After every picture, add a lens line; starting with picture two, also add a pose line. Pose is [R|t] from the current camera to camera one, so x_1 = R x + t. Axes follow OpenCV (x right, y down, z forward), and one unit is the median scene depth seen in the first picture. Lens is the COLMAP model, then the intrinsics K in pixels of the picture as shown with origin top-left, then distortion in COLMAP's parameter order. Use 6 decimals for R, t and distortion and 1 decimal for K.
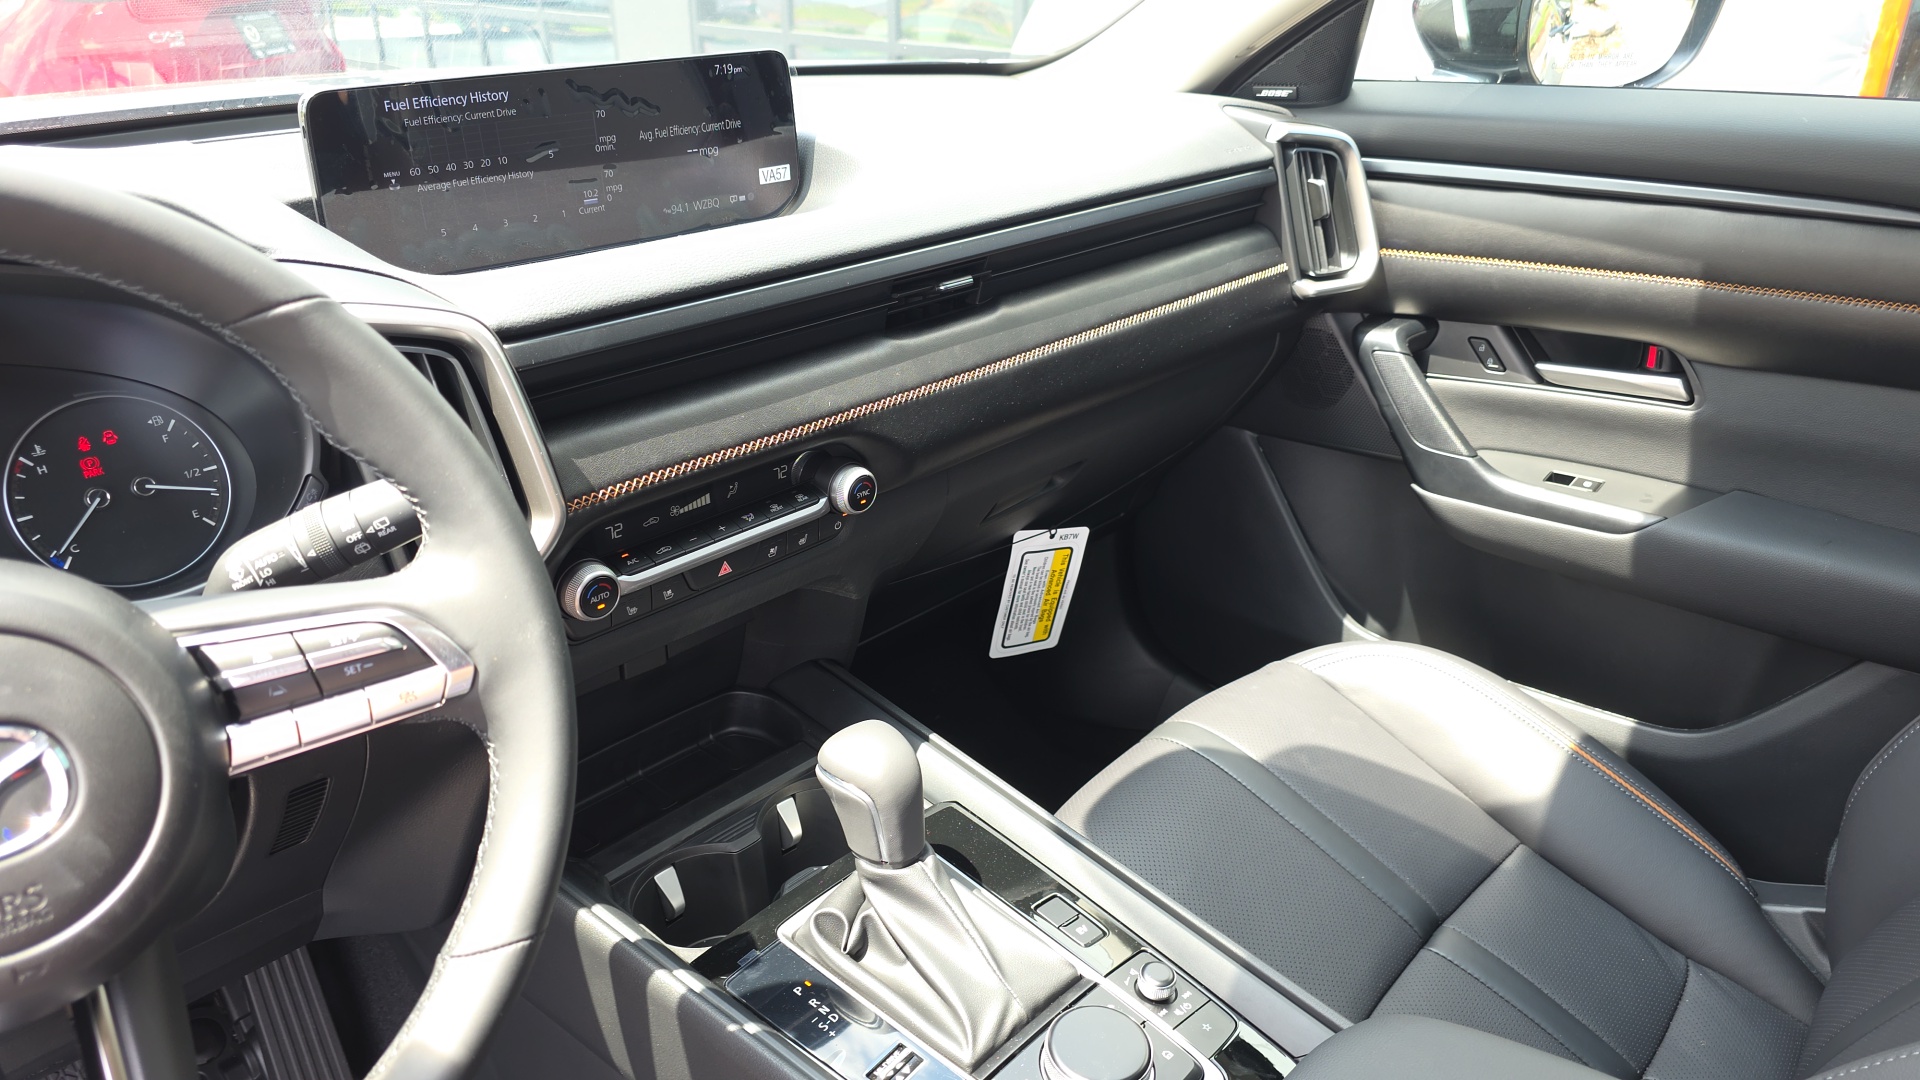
lens RADIAL K [[1300.7, 0, 952.5], [0, 1300.7, 540.6], [0, 0, 1]] dist [0.037548, -0.048438]
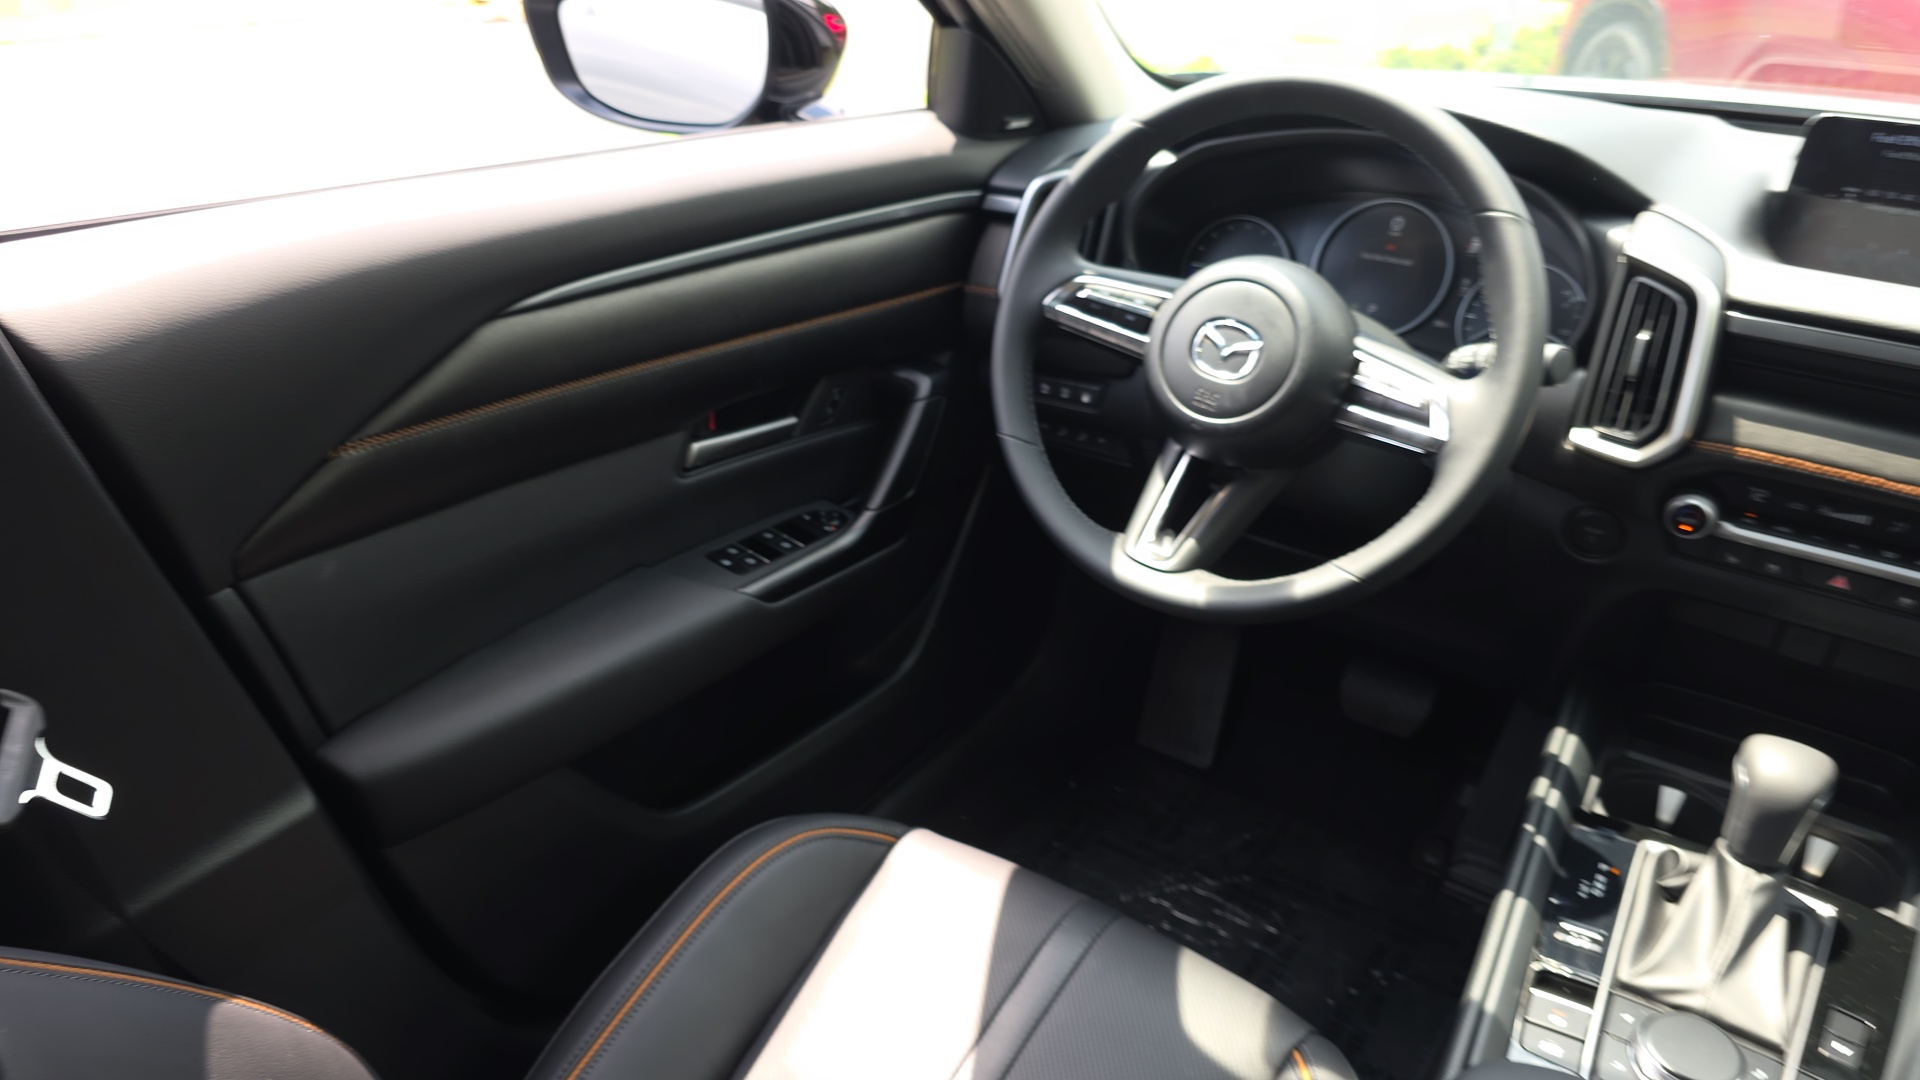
lens RADIAL K [[1315.9, 0, 947.0], [0, 1315.9, 574.9], [0, 0, 1]] dist [0.051914, -0.057786]
pose [[0.142084, 0.472917, -0.869575, 0.548575], [-0.446663, 0.814596, 0.370034, -0.049287], [0.883348, 0.335831, 0.326976, -0.039035]]
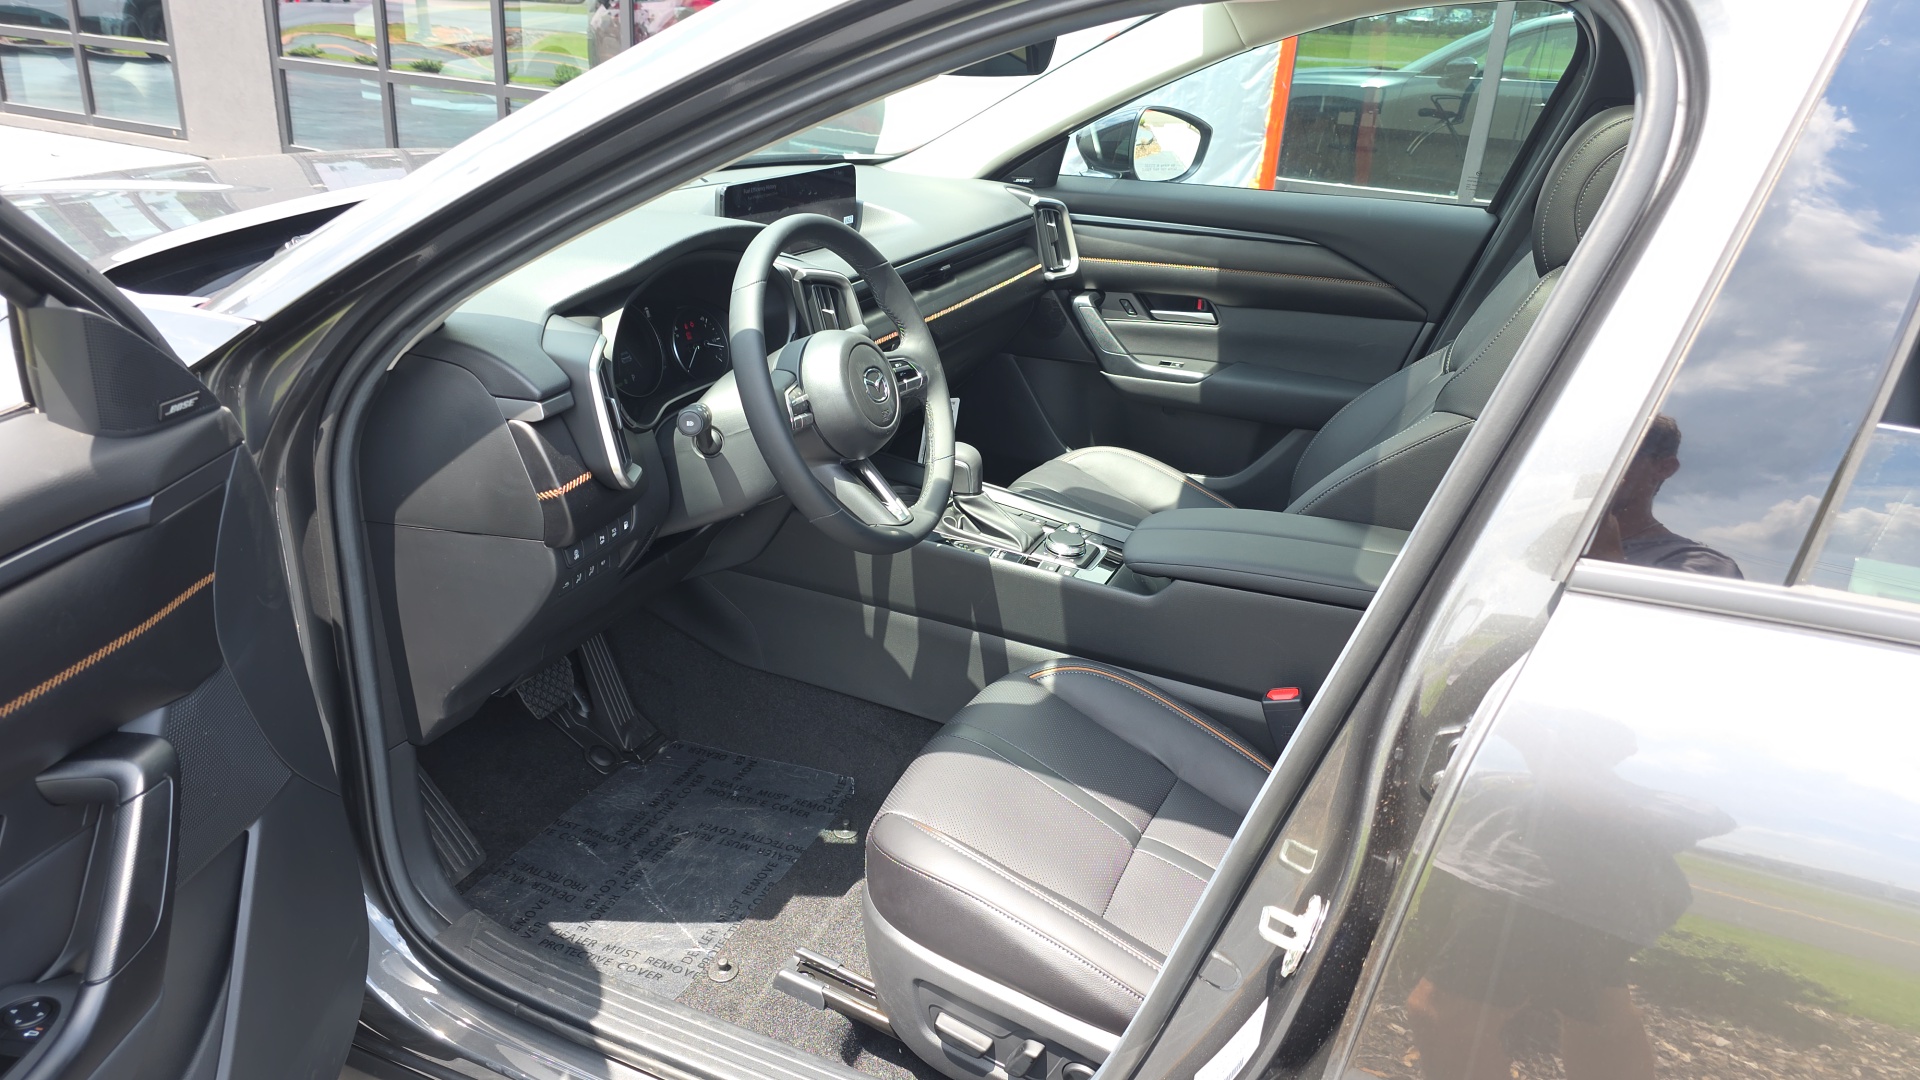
lens RADIAL K [[1300.7, 0, 952.5], [0, 1300.7, 540.6], [0, 0, 1]] dist [0.037548, -0.048438]
pose [[0.934921, -0.076410, 0.346532, -0.719105], [0.084639, 0.996374, -0.008652, 0.266207], [-0.344615, 0.037419, 0.937998, -1.005127]]
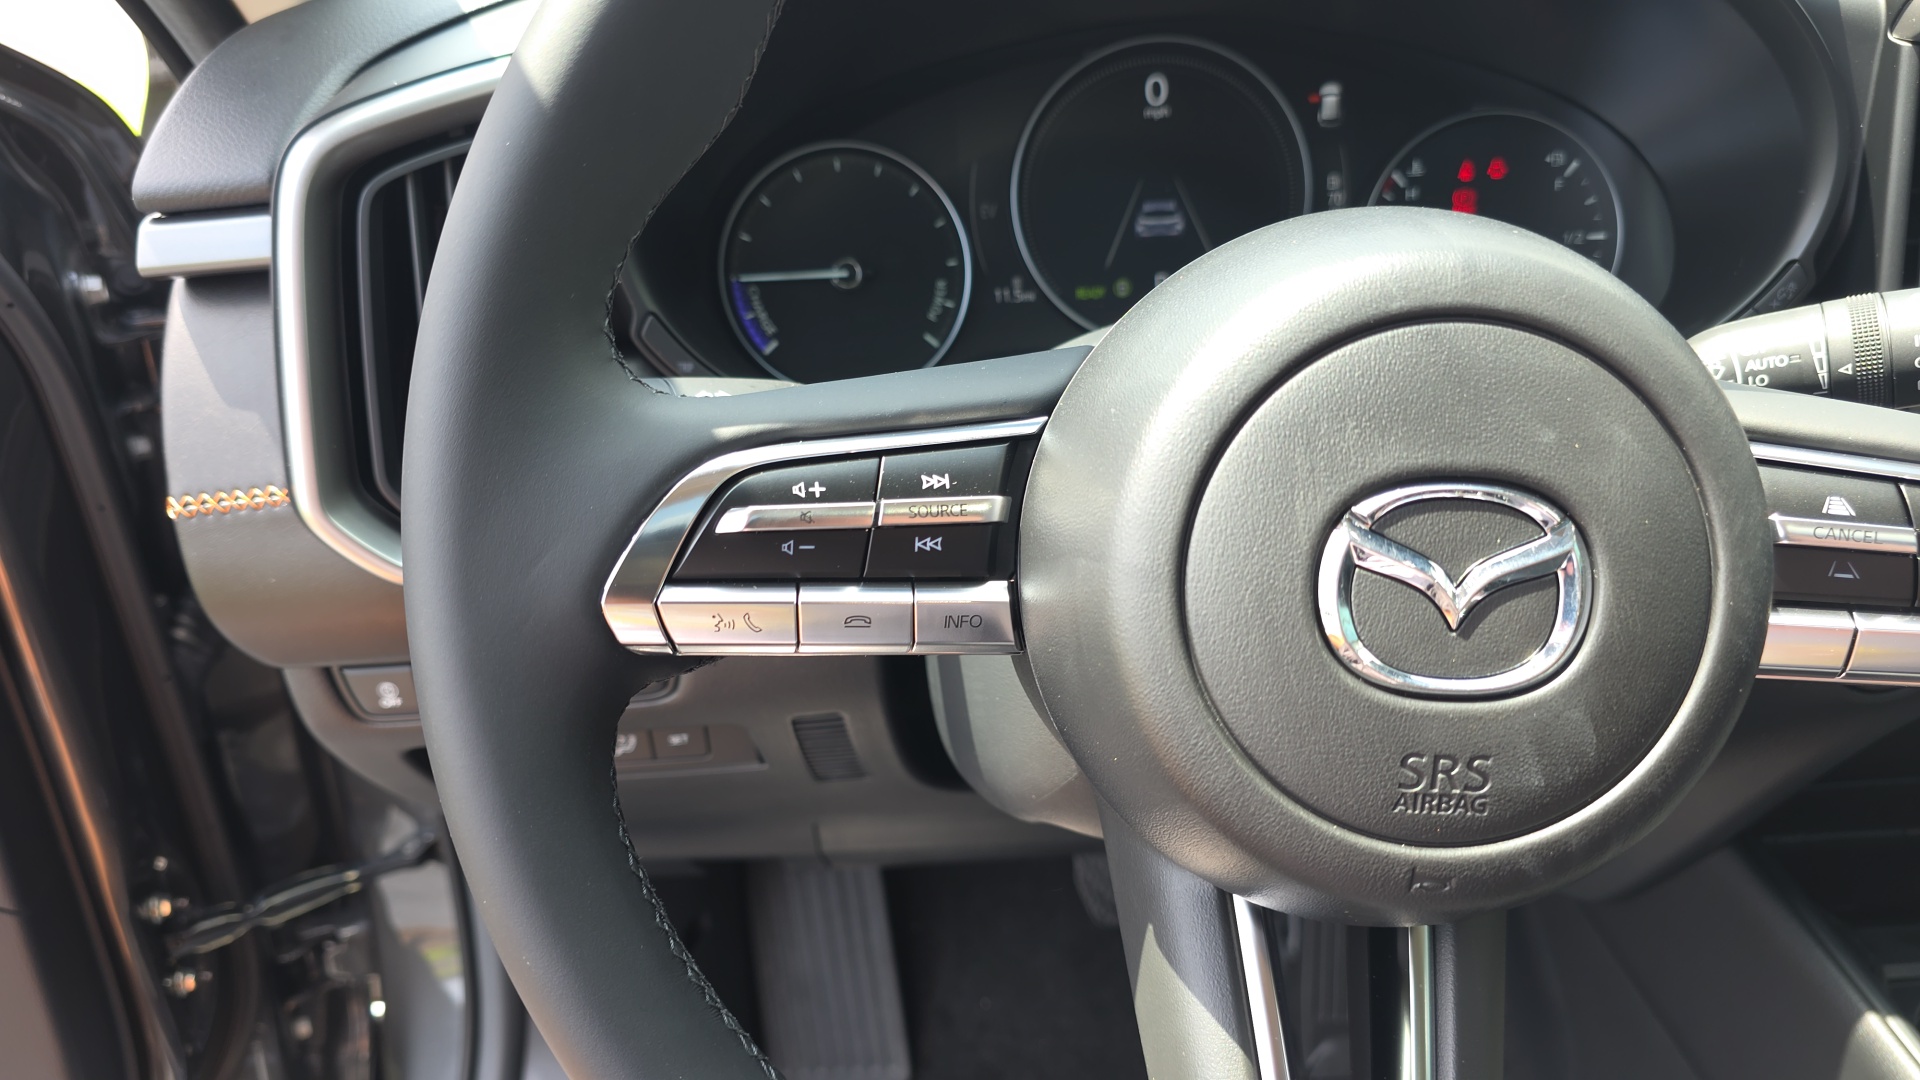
lens RADIAL K [[1352.8, 0, 950.4], [0, 1352.8, 575.8], [0, 0, 1]] dist [-0.000568, -0.004531]
pose [[0.687529, 0.333398, -0.645097, -0.183520], [-0.266348, 0.942236, 0.203098, 0.045859], [0.675546, 0.032184, 0.736615, 0.136627]]
